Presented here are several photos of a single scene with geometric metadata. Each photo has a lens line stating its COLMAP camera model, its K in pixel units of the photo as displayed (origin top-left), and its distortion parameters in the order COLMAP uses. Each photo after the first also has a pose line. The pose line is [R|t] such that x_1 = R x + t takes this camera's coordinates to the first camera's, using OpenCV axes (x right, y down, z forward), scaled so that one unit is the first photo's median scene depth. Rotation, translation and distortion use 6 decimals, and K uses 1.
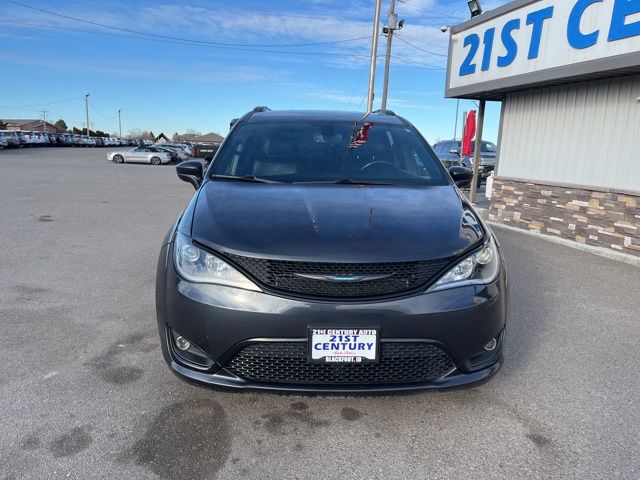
lens RADIAL K [[482.7, 0, 323.0], [0, 482.7, 236.6], [0, 0, 1]] dist [0.073078, -0.100893]
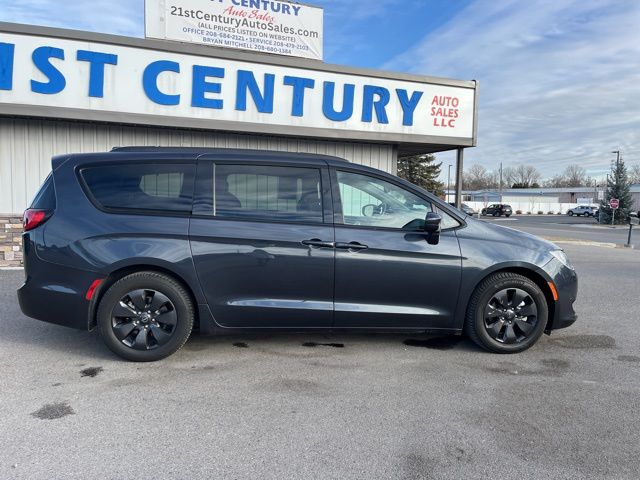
lens RADIAL K [[482.7, 0, 317.9], [0, 482.7, 230.7], [0, 0, 1]] dist [0.073078, -0.100893]
pose [[-0.085166, -0.109735, 0.990306, -0.585000], [0.153515, 0.980603, 0.121862, -0.126982], [-0.984469, 0.162405, -0.066668, 0.583819]]
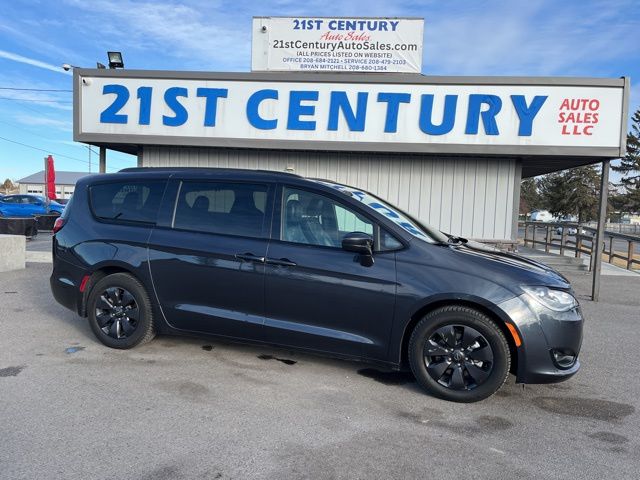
lens RADIAL K [[482.7, 0, 316.6], [0, 482.7, 236.6], [0, 0, 1]] dist [0.073078, -0.100893]
pose [[0.359278, -0.079655, 0.929825, -0.546117], [0.140436, 0.989620, 0.030514, -0.083815], [-0.922603, 0.119618, 0.366735, 0.311141]]
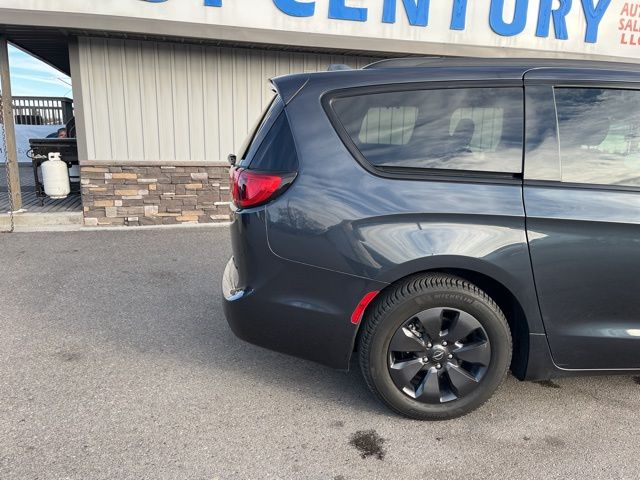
lens RADIAL K [[482.7, 0, 315.9], [0, 482.7, 238.1], [0, 0, 1]] dist [0.073078, -0.100893]
pose [[-0.013144, -0.247473, 0.968806, -0.375213], [0.158941, 0.956054, 0.246372, -0.157023], [-0.987201, 0.157221, 0.026767, 0.778691]]
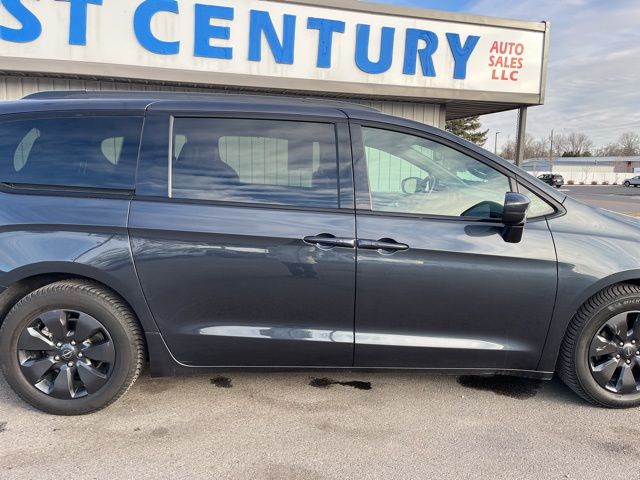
lens RADIAL K [[482.7, 0, 323.9], [0, 482.7, 232.1], [0, 0, 1]] dist [0.073078, -0.100893]
pose [[-0.016401, -0.173439, 0.984708, -0.415170], [0.158191, 0.971987, 0.173833, -0.115759], [-0.987272, 0.158623, 0.011494, 0.553491]]
